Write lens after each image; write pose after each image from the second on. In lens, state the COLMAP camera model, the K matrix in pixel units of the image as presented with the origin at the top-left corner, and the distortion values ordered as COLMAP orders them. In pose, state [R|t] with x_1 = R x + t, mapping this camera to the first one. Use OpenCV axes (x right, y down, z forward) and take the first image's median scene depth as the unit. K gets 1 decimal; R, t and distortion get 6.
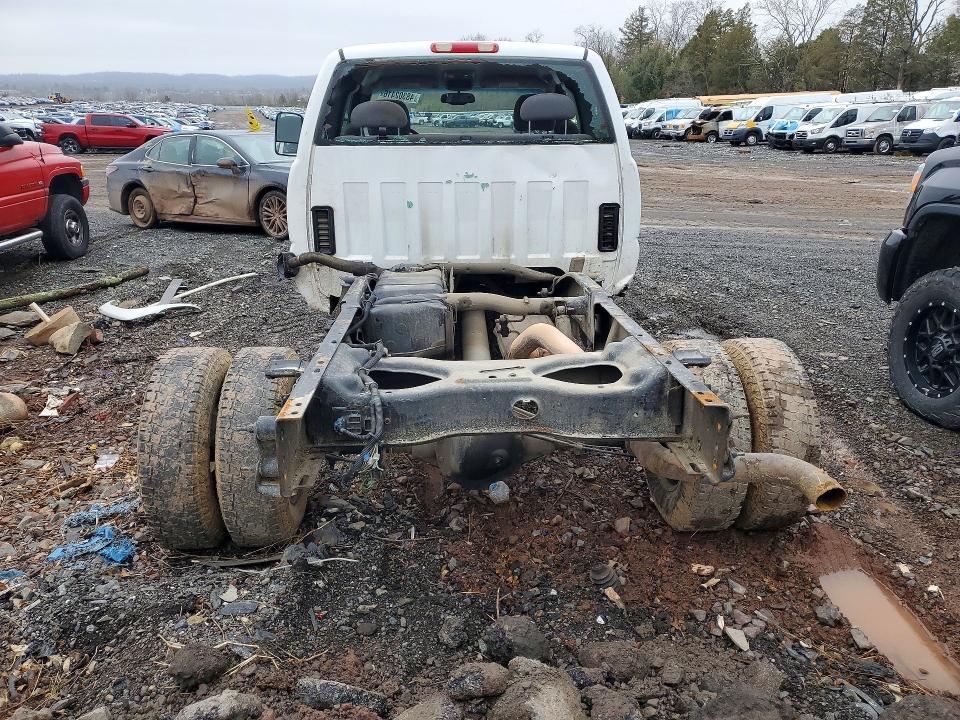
lens RADIAL K [[739.1, 0, 479.4], [0, 739.1, 360.7], [0, 0, 1]] dist [0.045301, -0.018818]
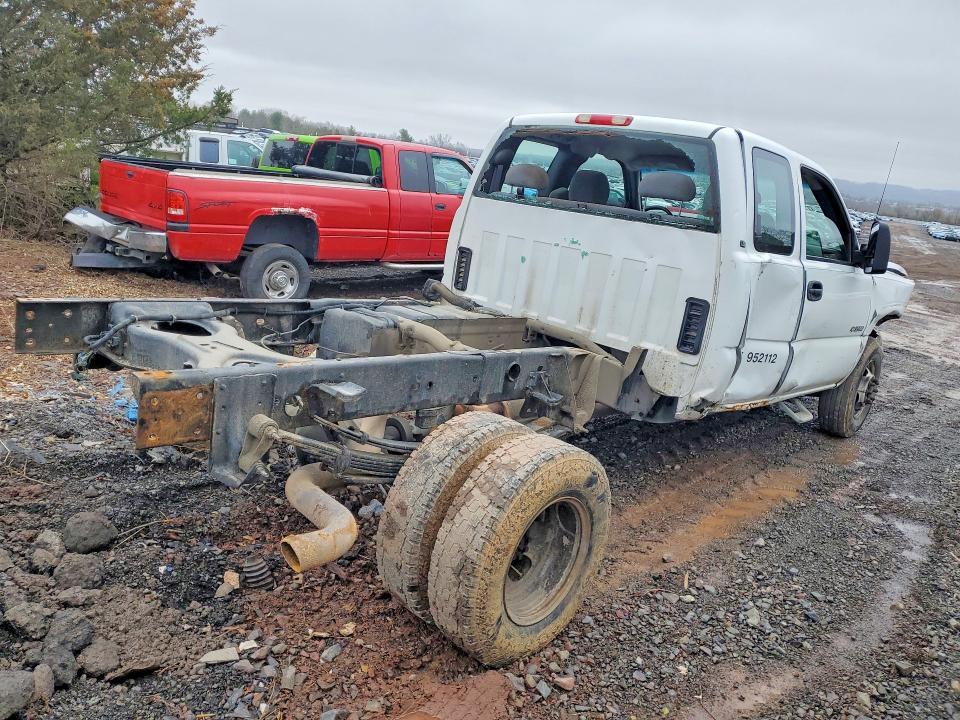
lens RADIAL K [[739.1, 0, 472.9], [0, 739.1, 362.1], [0, 0, 1]] dist [0.045301, -0.018818]
pose [[0.660459, 0.264838, -0.702606, 0.621020], [-0.351226, 0.936016, 0.022662, -0.070875], [0.663652, 0.231807, 0.711218, 0.231434]]
